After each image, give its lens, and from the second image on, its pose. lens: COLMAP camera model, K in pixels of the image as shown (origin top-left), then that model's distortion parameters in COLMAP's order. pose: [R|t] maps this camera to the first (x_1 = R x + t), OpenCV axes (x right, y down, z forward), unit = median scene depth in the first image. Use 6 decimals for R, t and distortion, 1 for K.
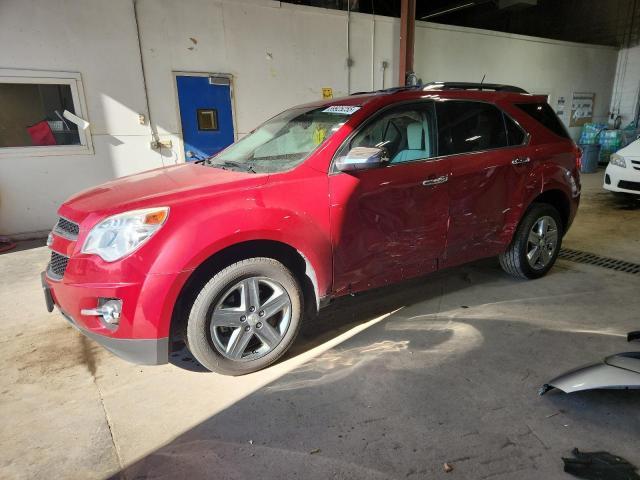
lens RADIAL K [[449.8, 0, 327.0], [0, 449.8, 239.6], [0, 0, 1]] dist [0.023834, 0.002253]
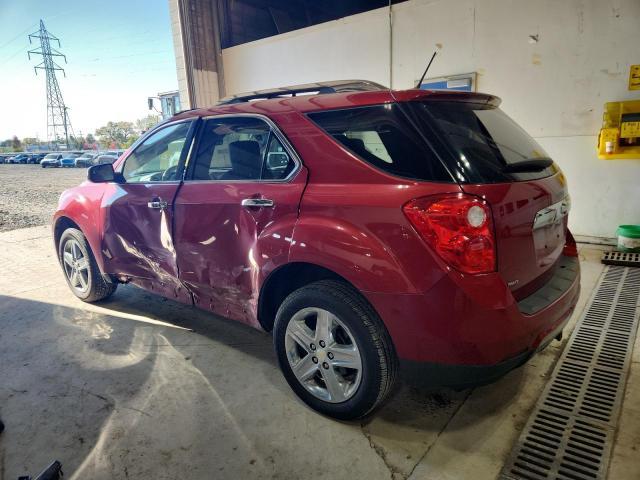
lens RADIAL K [[449.8, 0, 327.0], [0, 449.8, 239.6], [0, 0, 1]] dist [0.023834, 0.002253]
pose [[0.268555, 0.215262, -0.938904, 1.296305], [-0.198905, 0.966097, 0.164603, -0.301807], [0.942505, 0.142548, 0.302267, 1.088914]]
